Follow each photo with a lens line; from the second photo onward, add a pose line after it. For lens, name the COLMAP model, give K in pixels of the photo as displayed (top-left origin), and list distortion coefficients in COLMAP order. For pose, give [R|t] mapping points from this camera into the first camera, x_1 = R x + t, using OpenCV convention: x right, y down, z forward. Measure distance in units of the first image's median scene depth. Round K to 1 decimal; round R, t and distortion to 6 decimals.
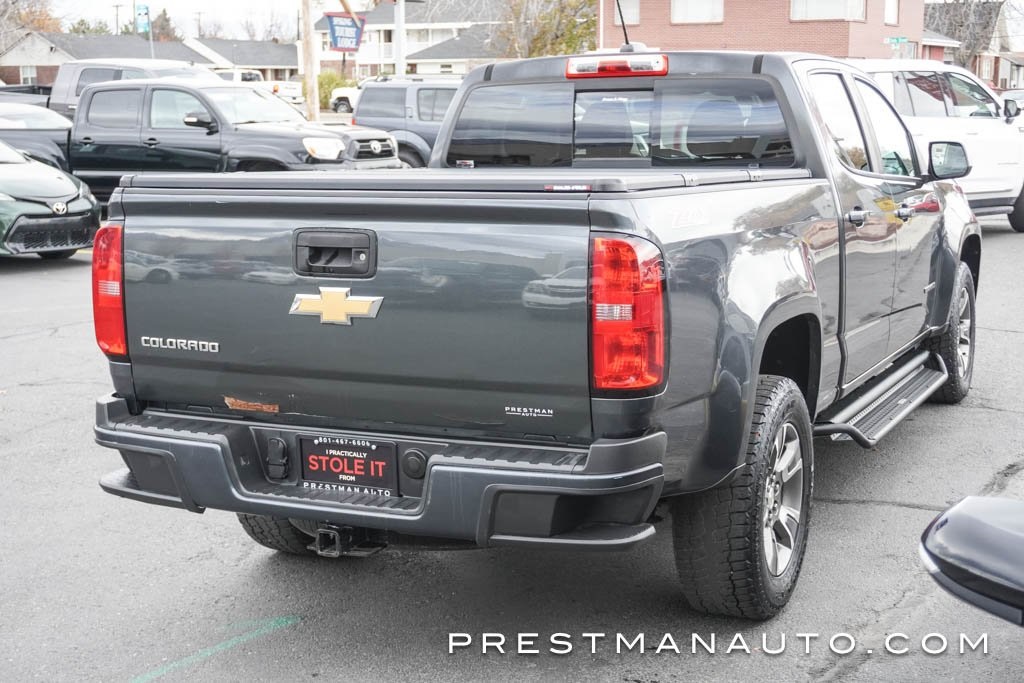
lens RADIAL K [[1494.3, 0, 512.0], [0, 1494.3, 341.5], [0, 0, 1]] dist [0.002268, 0.136191]
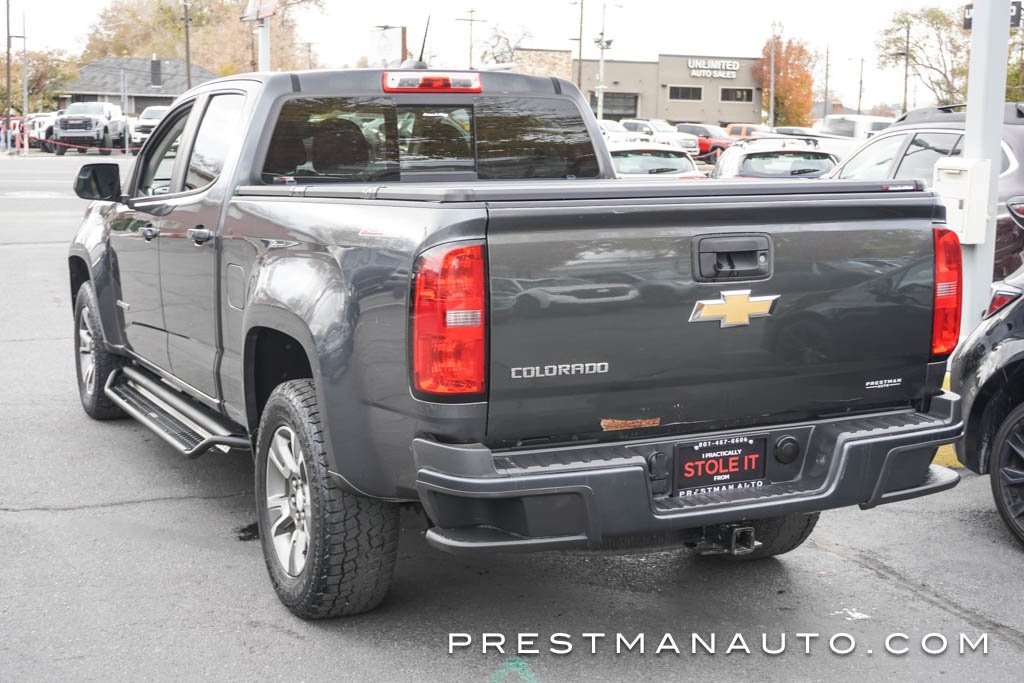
lens RADIAL K [[1469.6, 0, 512.0], [0, 1469.6, 341.5], [0, 0, 1]] dist [0.007315, 0.030373]
pose [[0.631826, -0.096170, 0.769121, -0.959252], [0.109886, 0.993365, 0.033938, -0.050794], [-0.767281, 0.063073, 0.638201, 0.459019]]
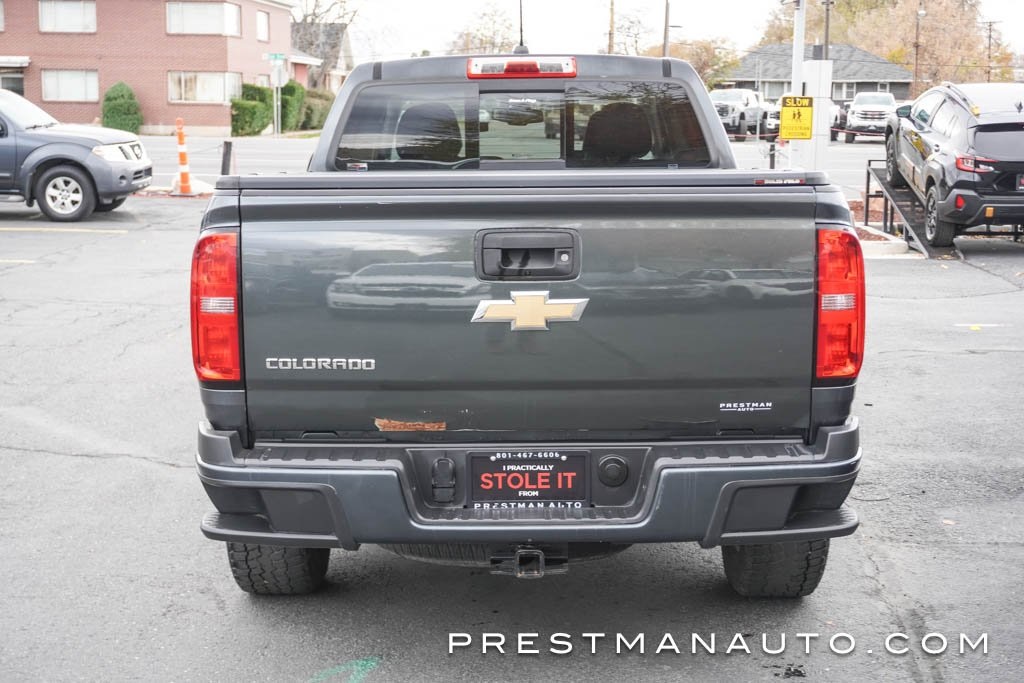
lens RADIAL K [[1494.3, 0, 512.0], [0, 1494.3, 341.5], [0, 0, 1]] dist [0.002268, 0.136191]
pose [[0.907043, -0.053553, 0.417618, -0.504350], [0.057675, 0.998332, 0.002753, -0.007495], [-0.417068, 0.021588, 0.908619, 0.145756]]
